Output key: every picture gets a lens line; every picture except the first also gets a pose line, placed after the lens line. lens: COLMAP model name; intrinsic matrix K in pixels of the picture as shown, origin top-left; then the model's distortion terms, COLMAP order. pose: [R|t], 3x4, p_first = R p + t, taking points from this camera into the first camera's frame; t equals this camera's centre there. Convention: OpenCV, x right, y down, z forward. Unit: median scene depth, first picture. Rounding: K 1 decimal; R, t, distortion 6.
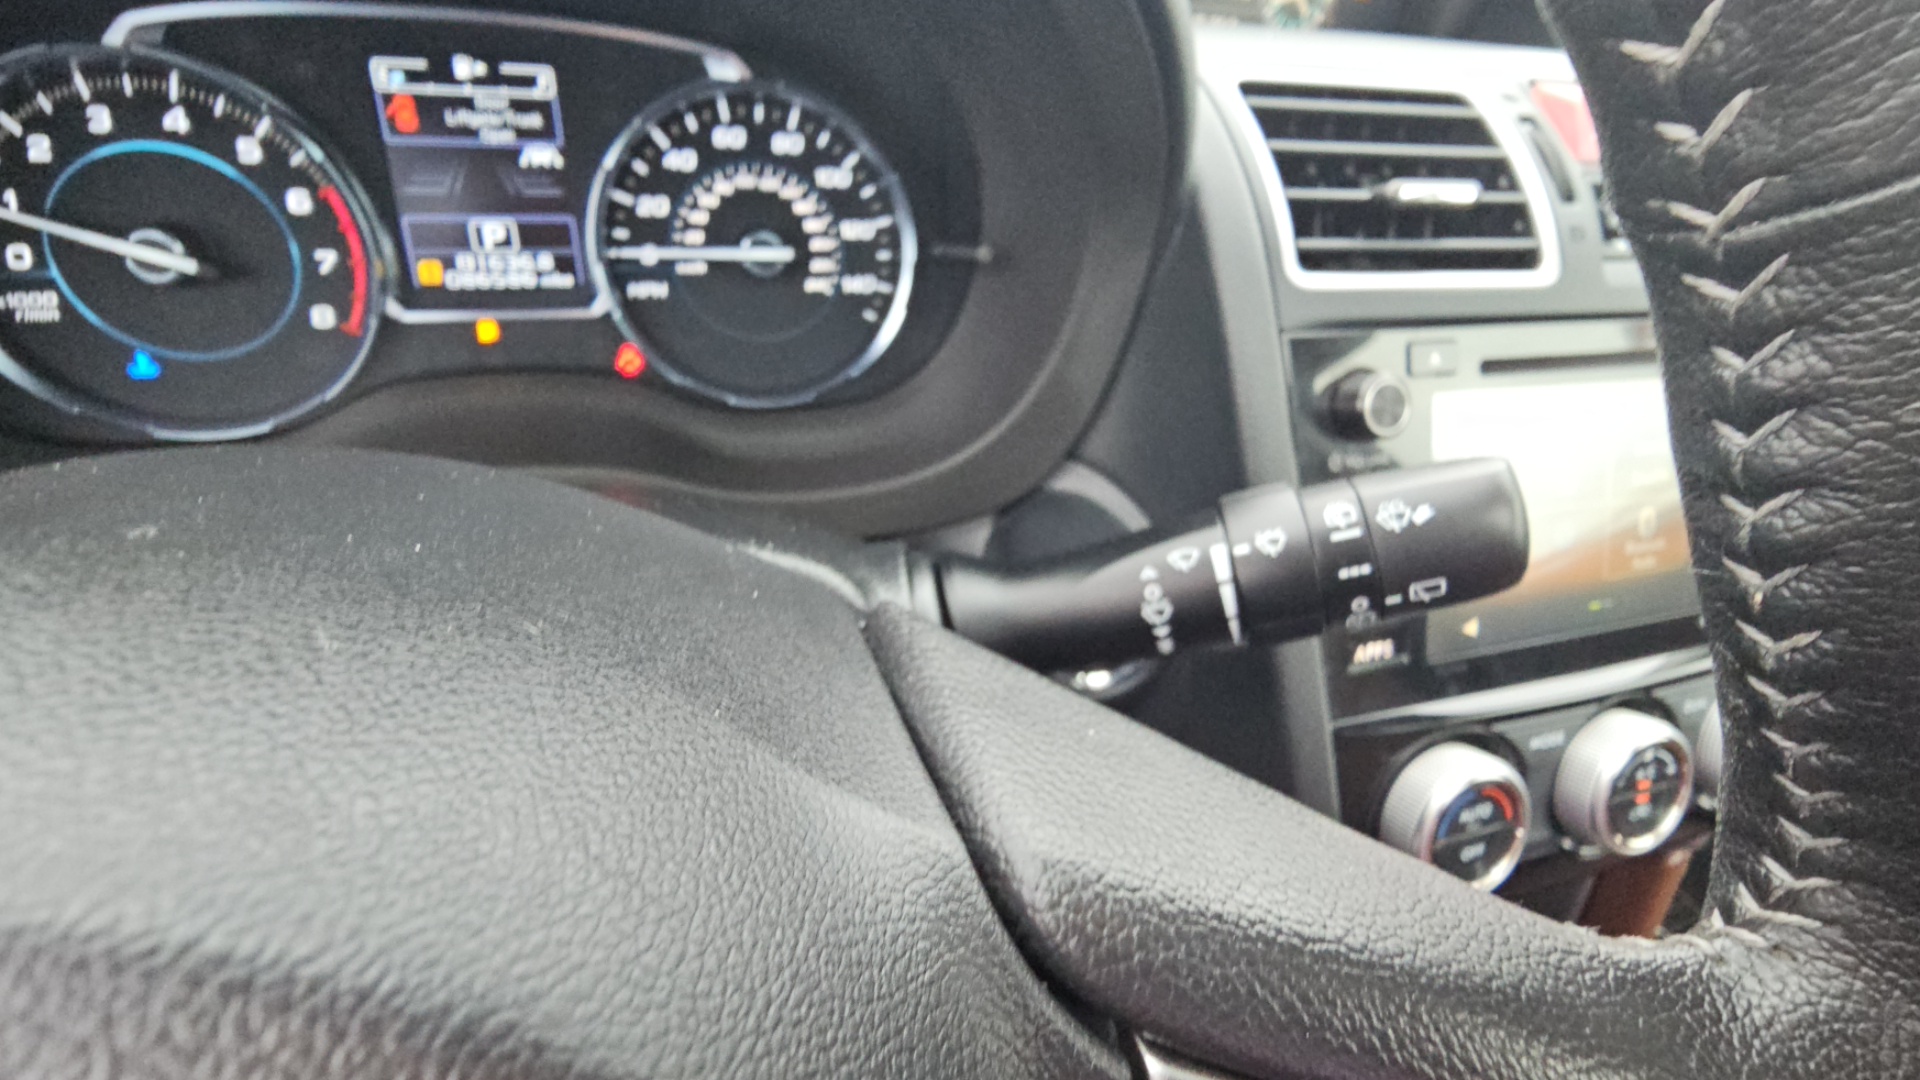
lens RADIAL K [[885.4, 0, 979.7], [0, 885.4, 539.0], [0, 0, 1]] dist [0.001795, -0.007016]
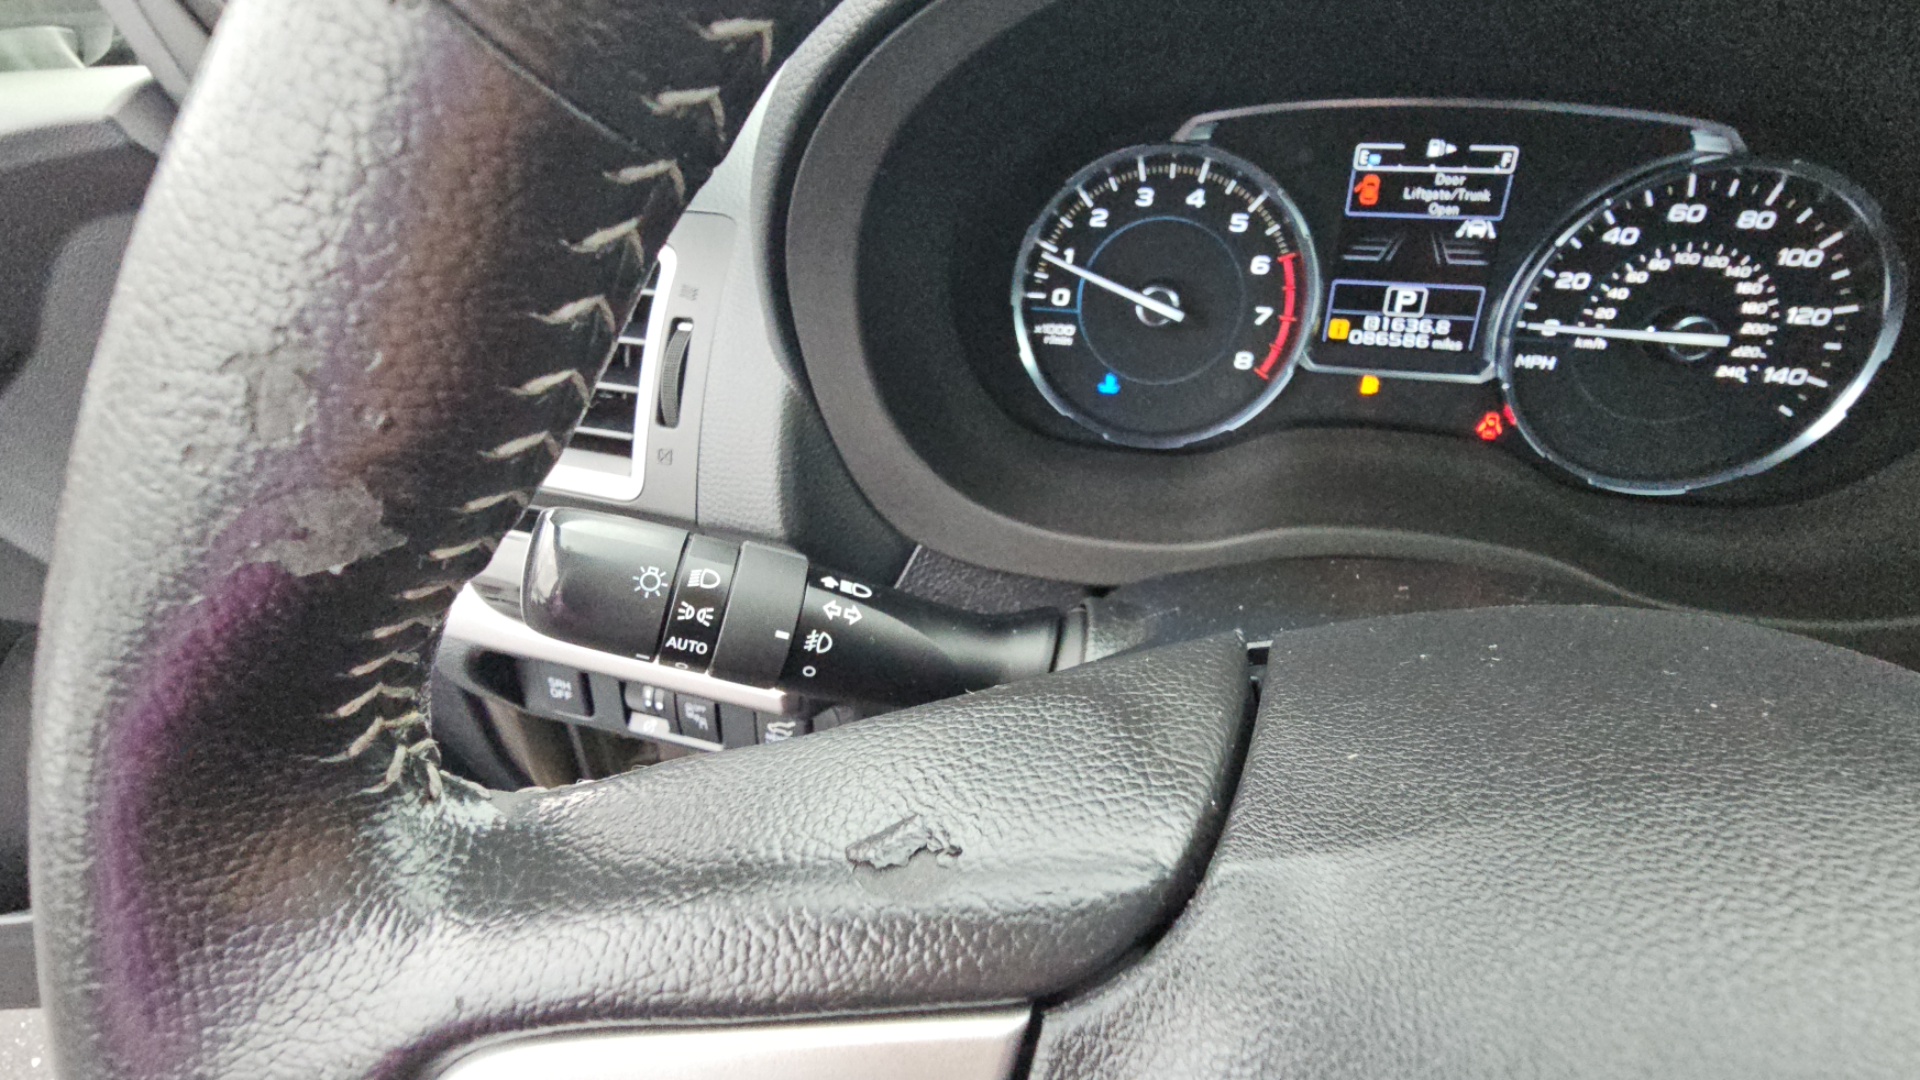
lens RADIAL K [[870.9, 0, 977.8], [0, 870.9, 541.8], [0, 0, 1]] dist [0.000713, -0.001035]
pose [[0.834395, 0.223969, -0.503611, -0.389707], [-0.208018, 0.974107, 0.088563, -0.041404], [0.510406, 0.030864, 0.859379, -0.177911]]
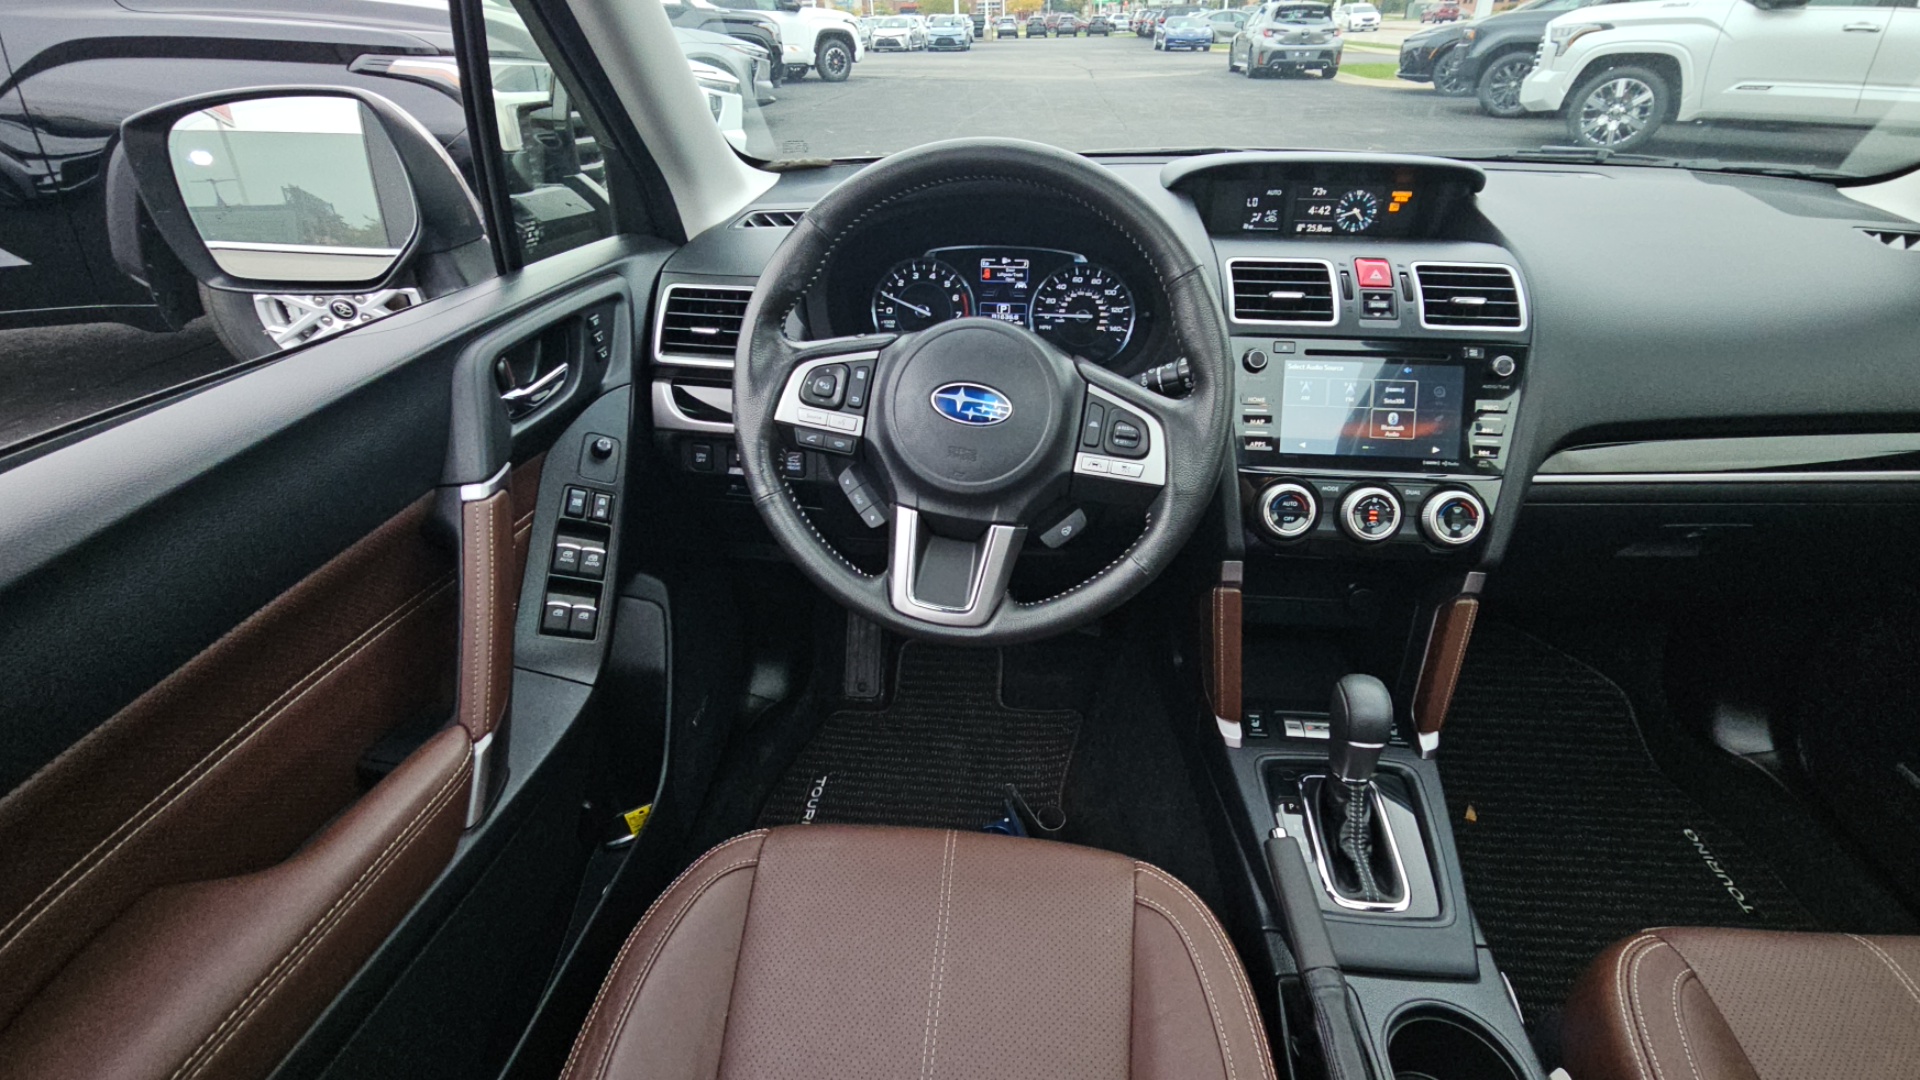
lens RADIAL K [[859.3, 0, 976.2], [0, 859.3, 538.5], [0, 0, 1]] dist [0.007108, -0.005273]
pose [[0.913613, 0.111738, -0.390930, 0.709564], [-0.160139, 0.982668, -0.093378, 0.819462], [0.373721, 0.147914, 0.915671, -1.855985]]
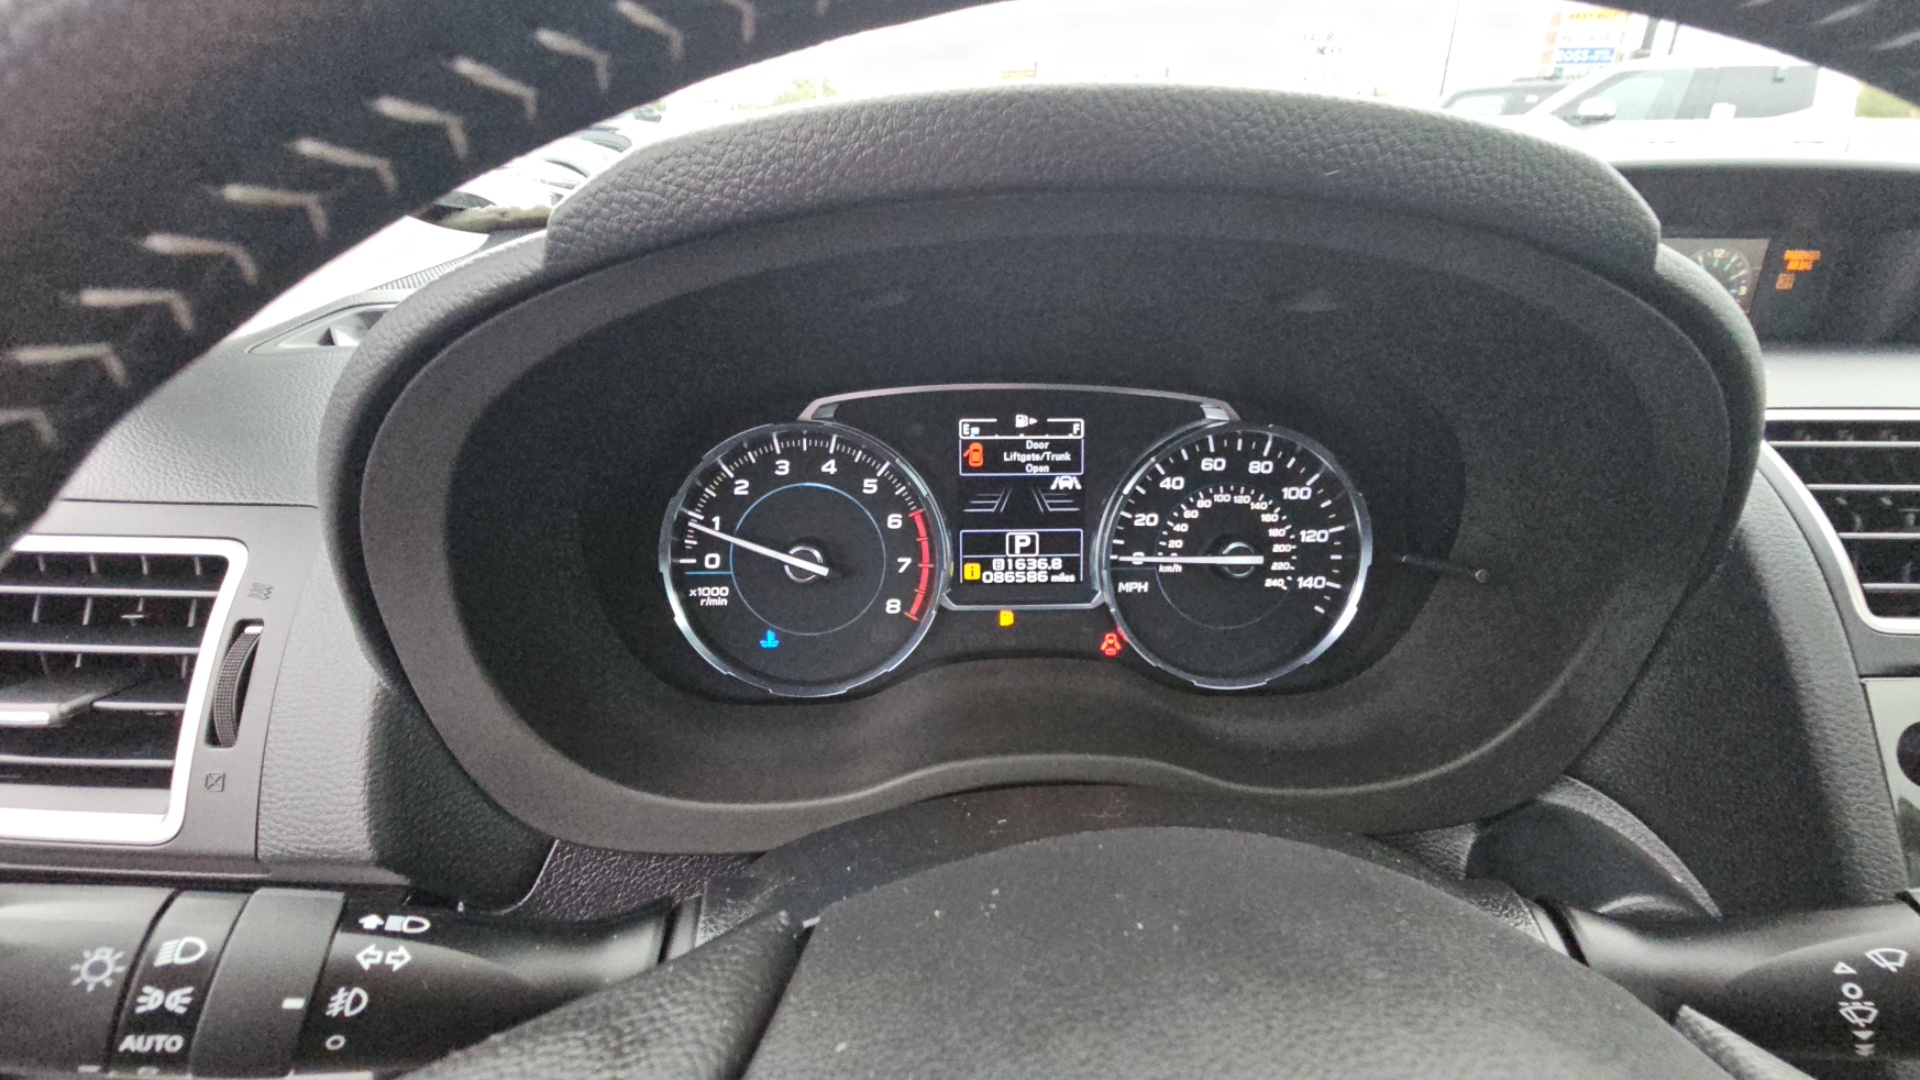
lens RADIAL K [[863.9, 0, 977.7], [0, 863.9, 539.9], [0, 0, 1]] dist [0.006985, -0.005372]
pose [[0.961068, 0.022708, -0.275376, -0.281228], [-0.084972, 0.972610, -0.216353, -0.082673], [0.262921, 0.231330, 0.936675, -0.151708]]
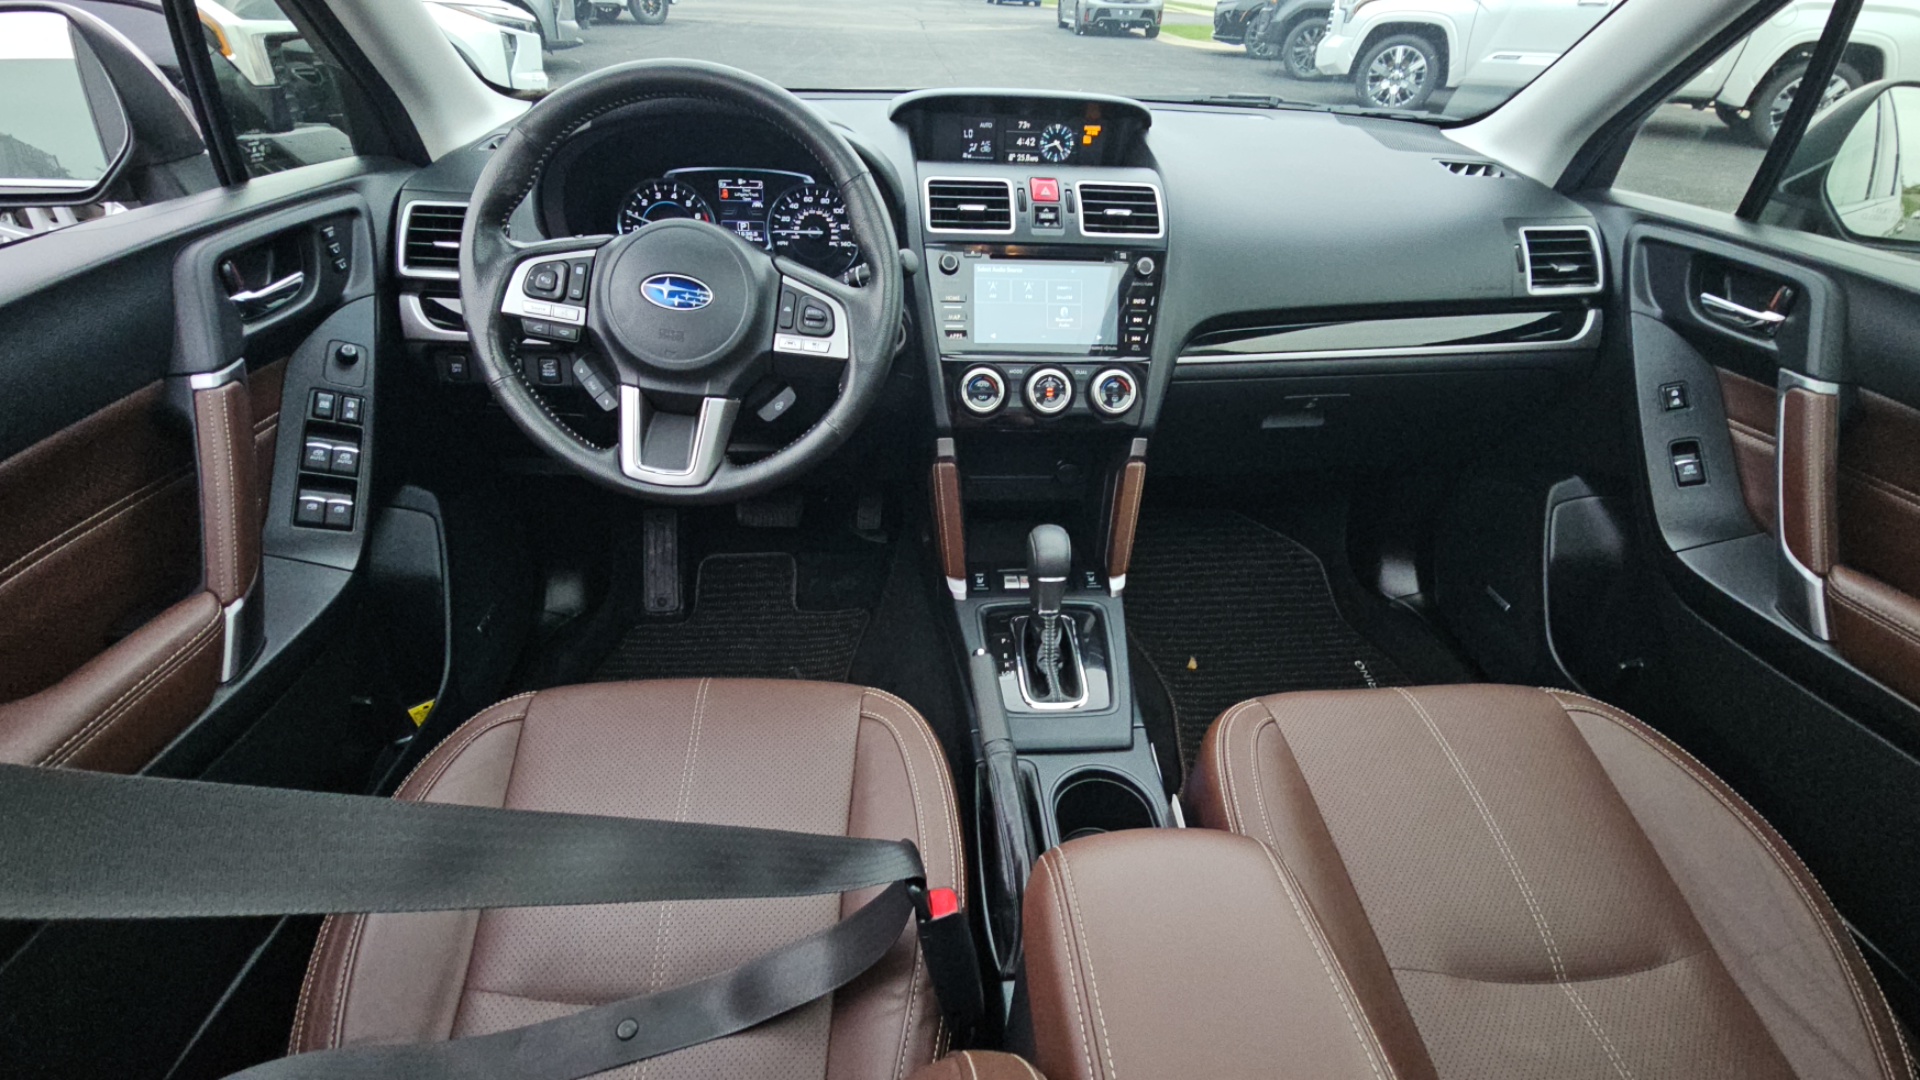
lens RADIAL K [[862.9, 0, 976.3], [0, 862.9, 538.5], [0, 0, 1]] dist [0.000289, -0.000025]
pose [[0.968459, 0.072875, -0.238276, 1.331541], [-0.092420, 0.993121, -0.071898, 1.109693], [0.231398, 0.091651, 0.968532, -2.117854]]
